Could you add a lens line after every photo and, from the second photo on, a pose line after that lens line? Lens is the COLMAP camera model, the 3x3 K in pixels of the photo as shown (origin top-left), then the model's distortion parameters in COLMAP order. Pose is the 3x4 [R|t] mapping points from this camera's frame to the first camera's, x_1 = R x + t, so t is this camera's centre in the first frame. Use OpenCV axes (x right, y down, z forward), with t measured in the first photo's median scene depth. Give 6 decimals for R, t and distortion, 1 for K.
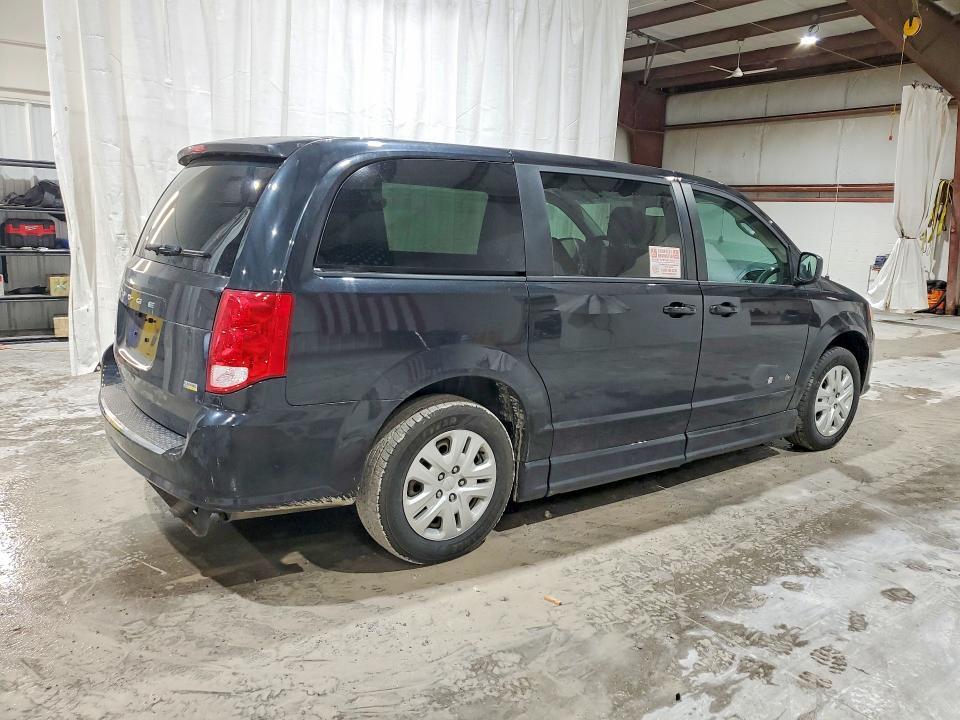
lens RADIAL K [[750.2, 0, 482.8], [0, 750.2, 363.2], [0, 0, 1]] dist [0.018446, 0.012418]
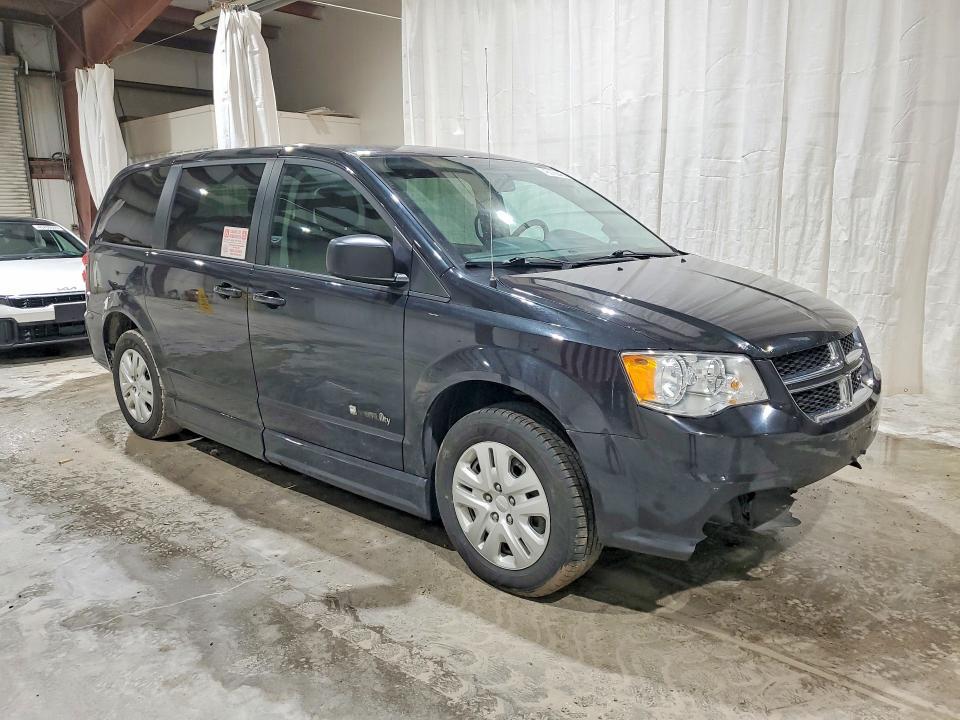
lens RADIAL K [[750.2, 0, 483.4], [0, 750.2, 356.3], [0, 0, 1]] dist [0.018446, 0.012418]
pose [[0.179981, 0.147017, -0.972622, 1.183382], [-0.164542, 0.979336, 0.117584, -0.144305], [0.969811, 0.138874, 0.200452, 1.038861]]
